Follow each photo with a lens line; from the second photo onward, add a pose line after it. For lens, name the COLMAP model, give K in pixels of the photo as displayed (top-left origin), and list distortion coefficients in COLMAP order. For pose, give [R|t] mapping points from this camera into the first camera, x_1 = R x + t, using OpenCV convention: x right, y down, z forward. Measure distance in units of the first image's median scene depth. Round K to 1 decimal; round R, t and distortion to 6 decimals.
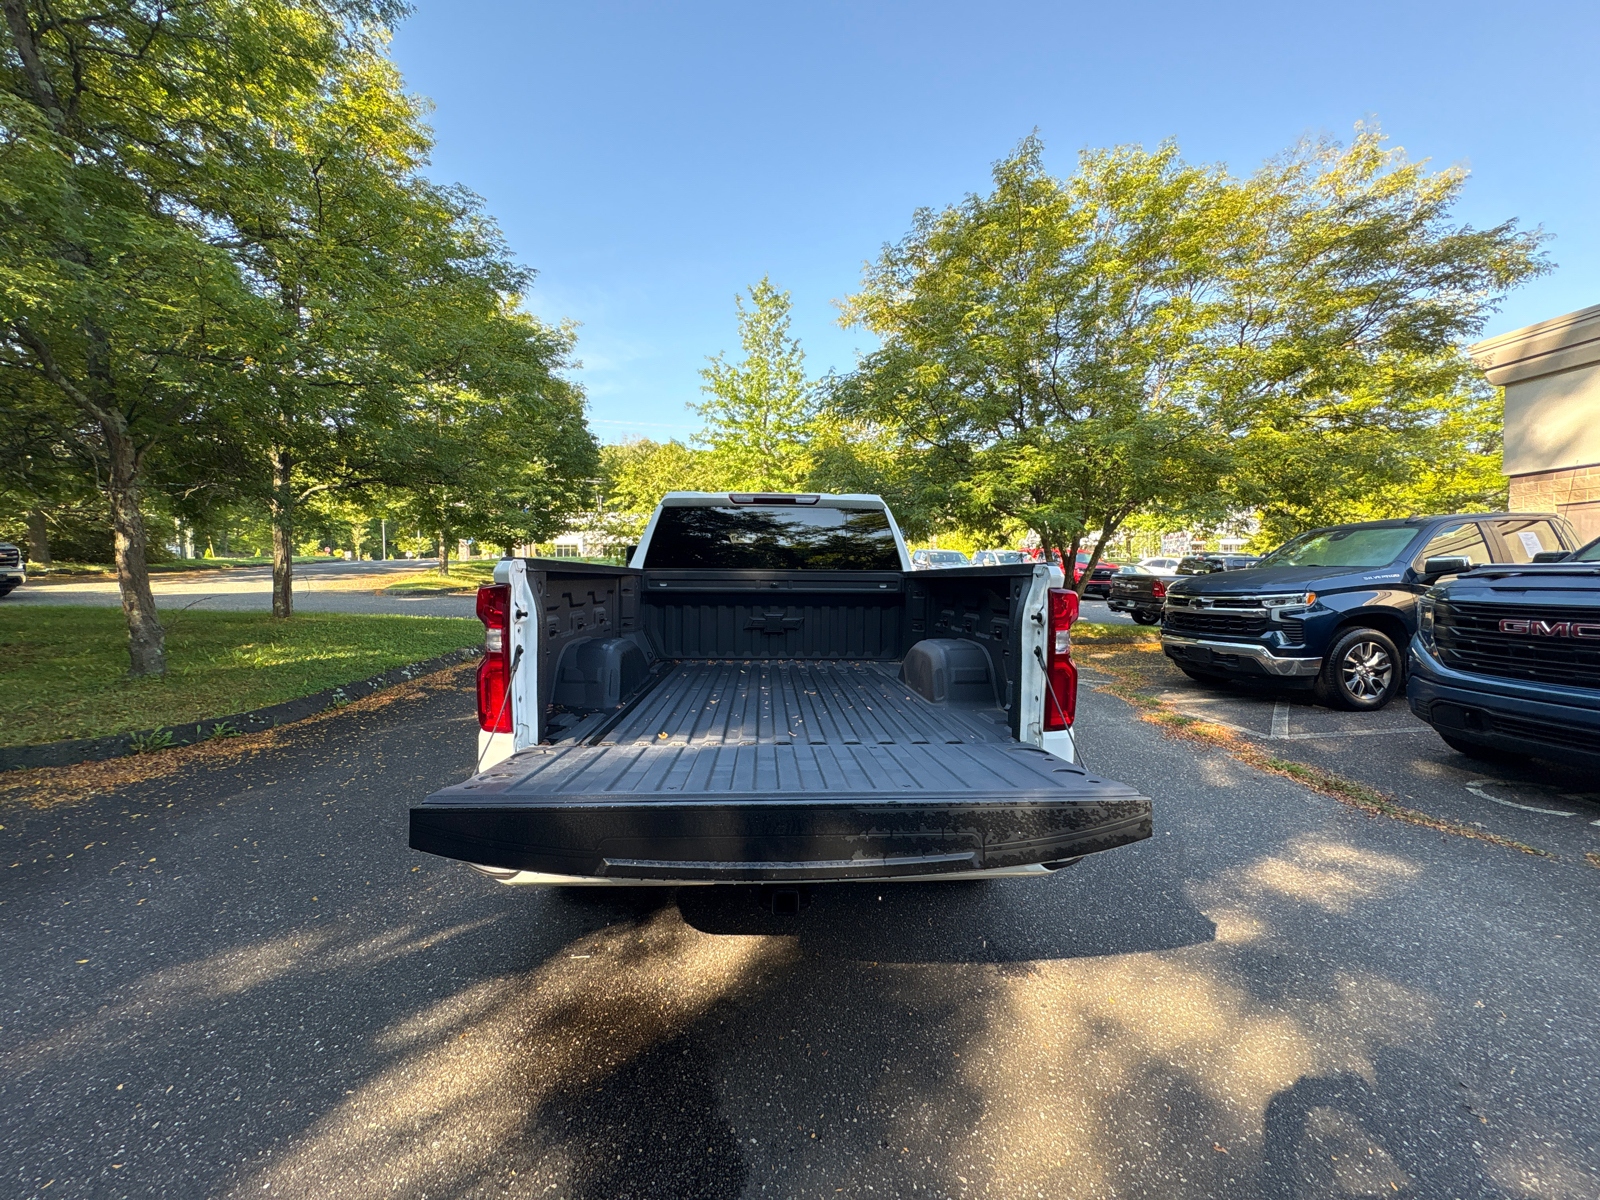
lens RADIAL K [[643.3, 0, 799.5], [0, 643.3, 596.6], [0, 0, 1]] dist [0.000575, 0.000063]
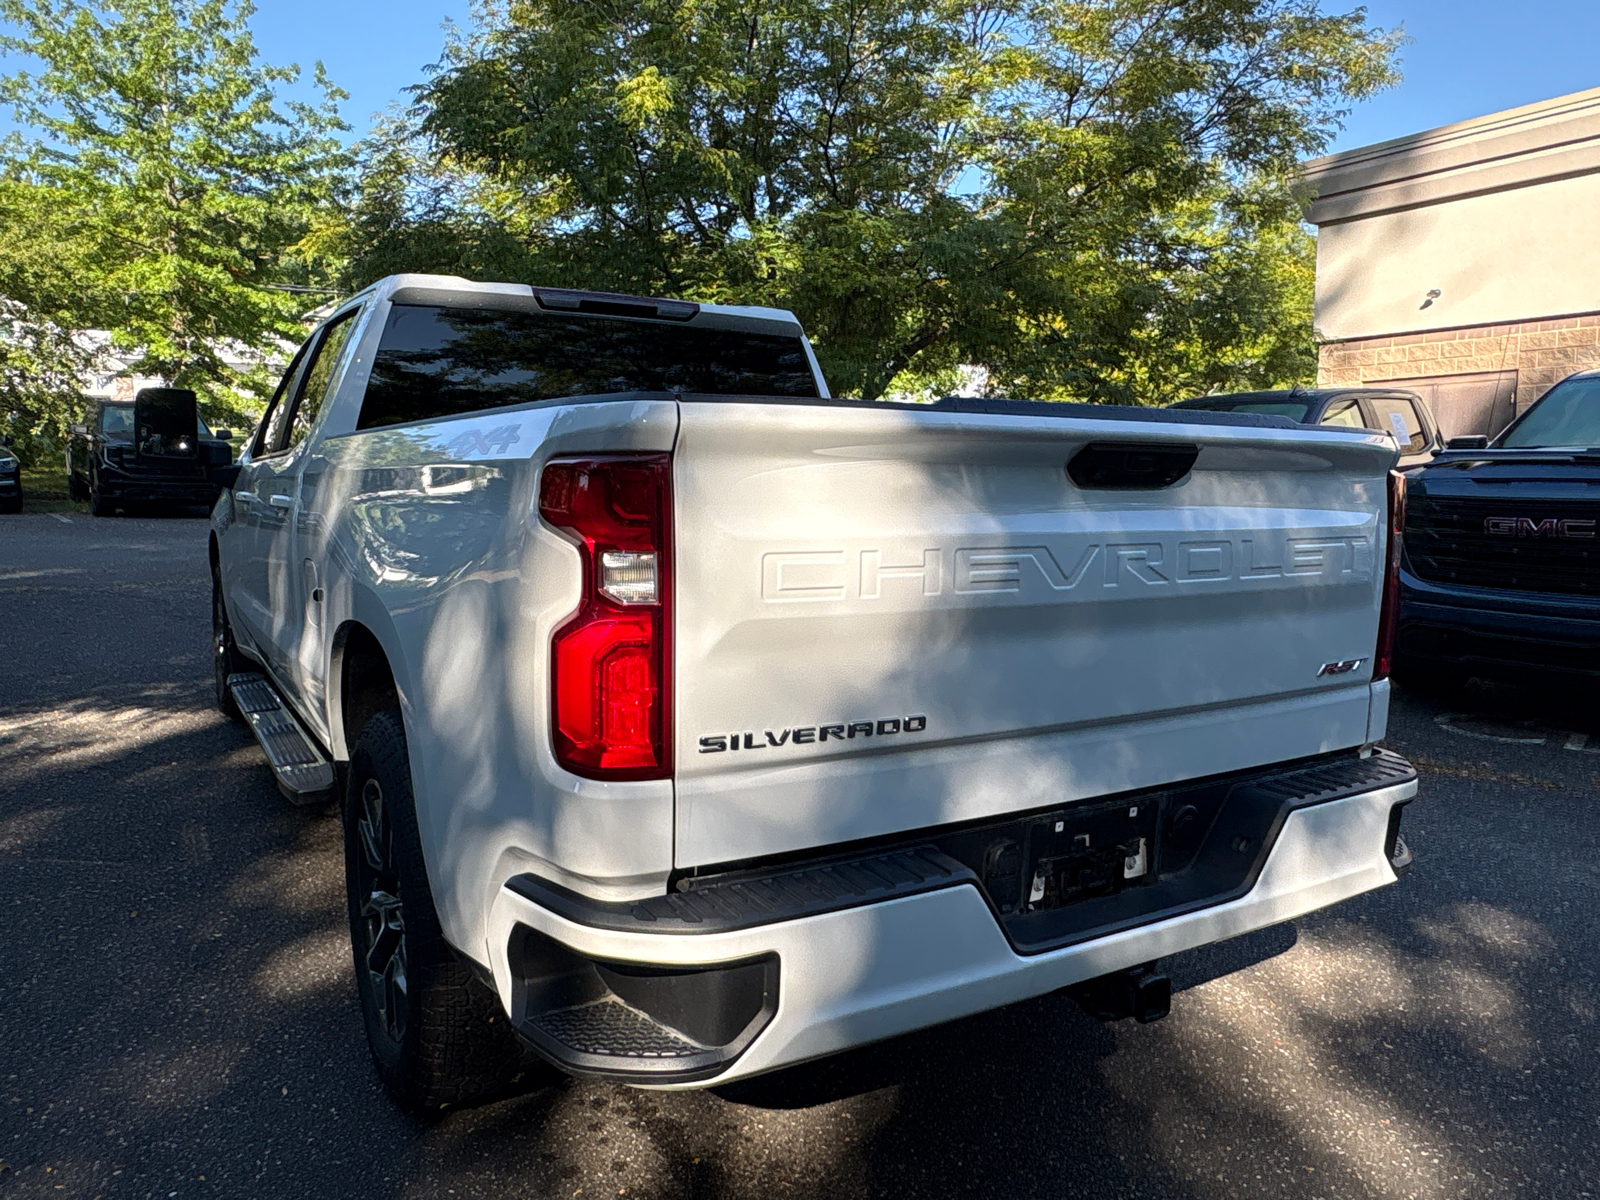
lens RADIAL K [[1144.7, 0, 802.8], [0, 1144.7, 598.4], [0, 0, 1]] dist [-0.003878, 0.005426]
pose [[0.880691, -0.048377, 0.471214, -0.132261], [0.011037, 0.996597, 0.081688, 0.003317], [-0.473562, -0.066741, 0.878228, 0.043969]]
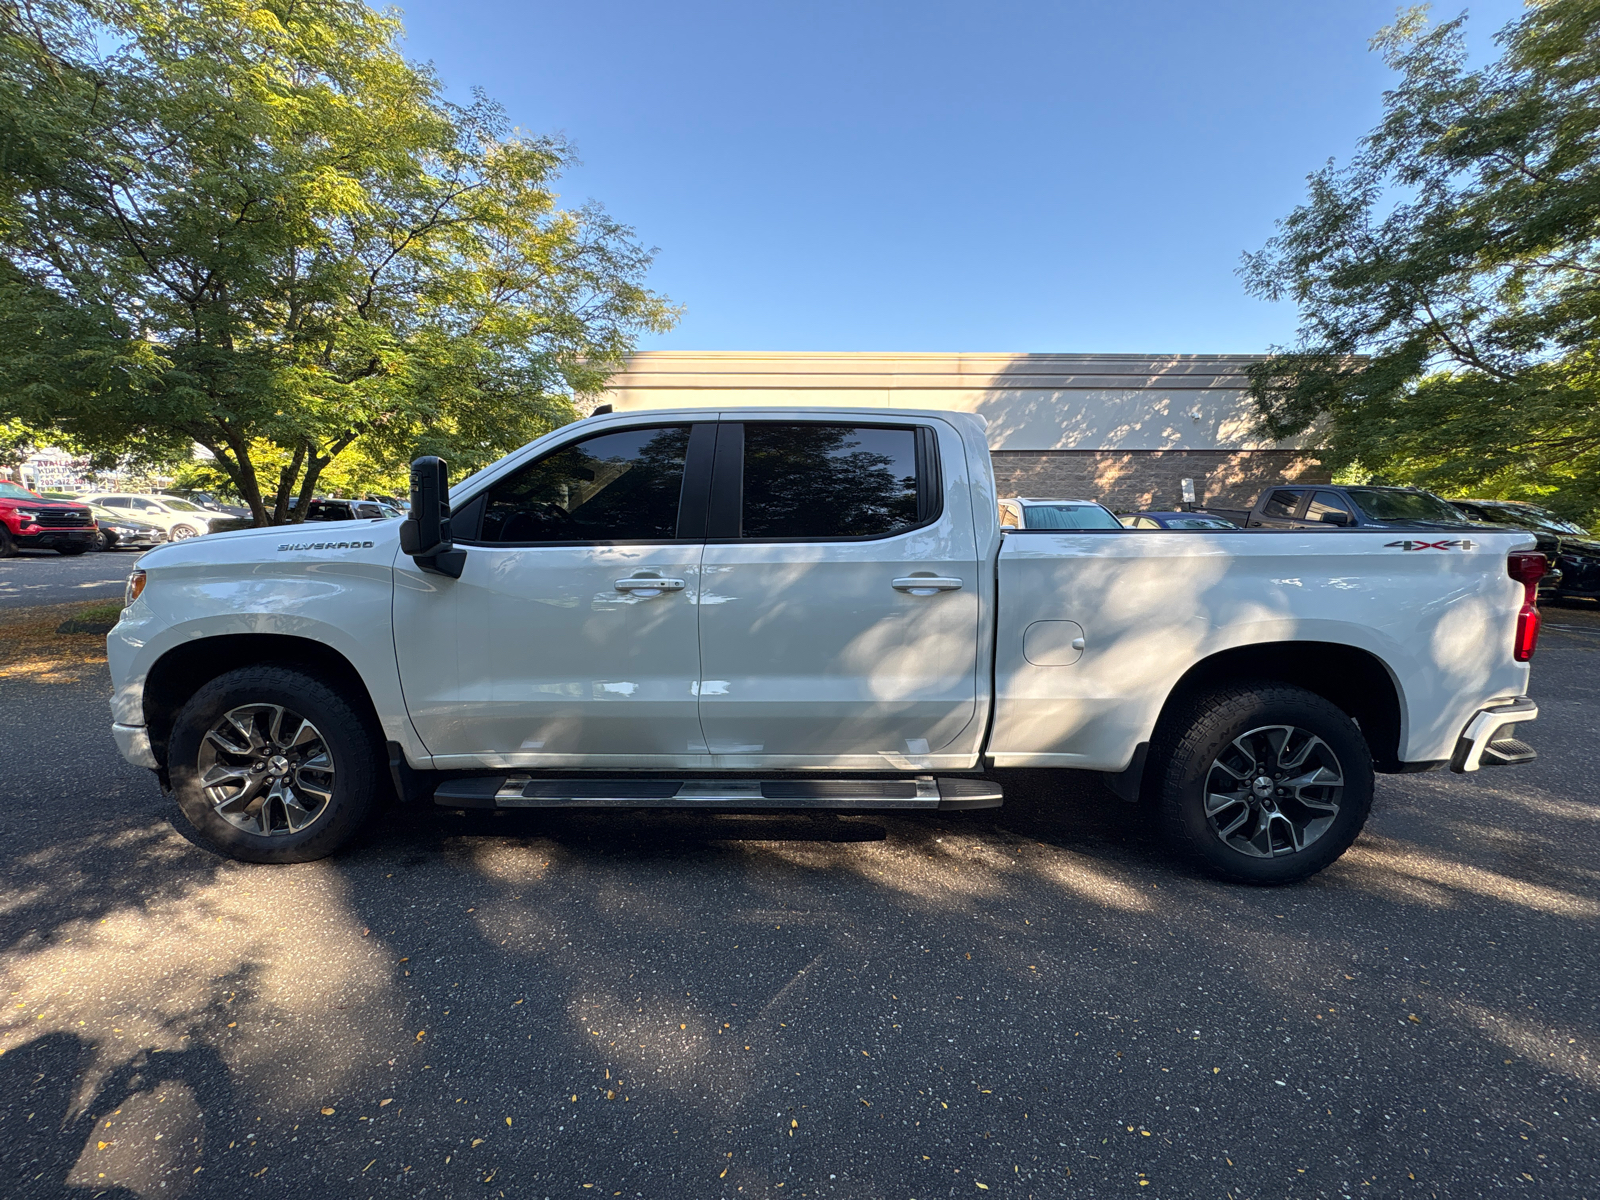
lens RADIAL K [[643.7, 0, 792.7], [0, 643.7, 603.1], [0, 0, 1]] dist [-0.001454, -0.000406]
pose [[0.047362, -0.127467, 0.990711, -0.335119], [0.028915, 0.991584, 0.126197, -0.021857], [-0.998459, 0.022669, 0.050649, 0.442326]]
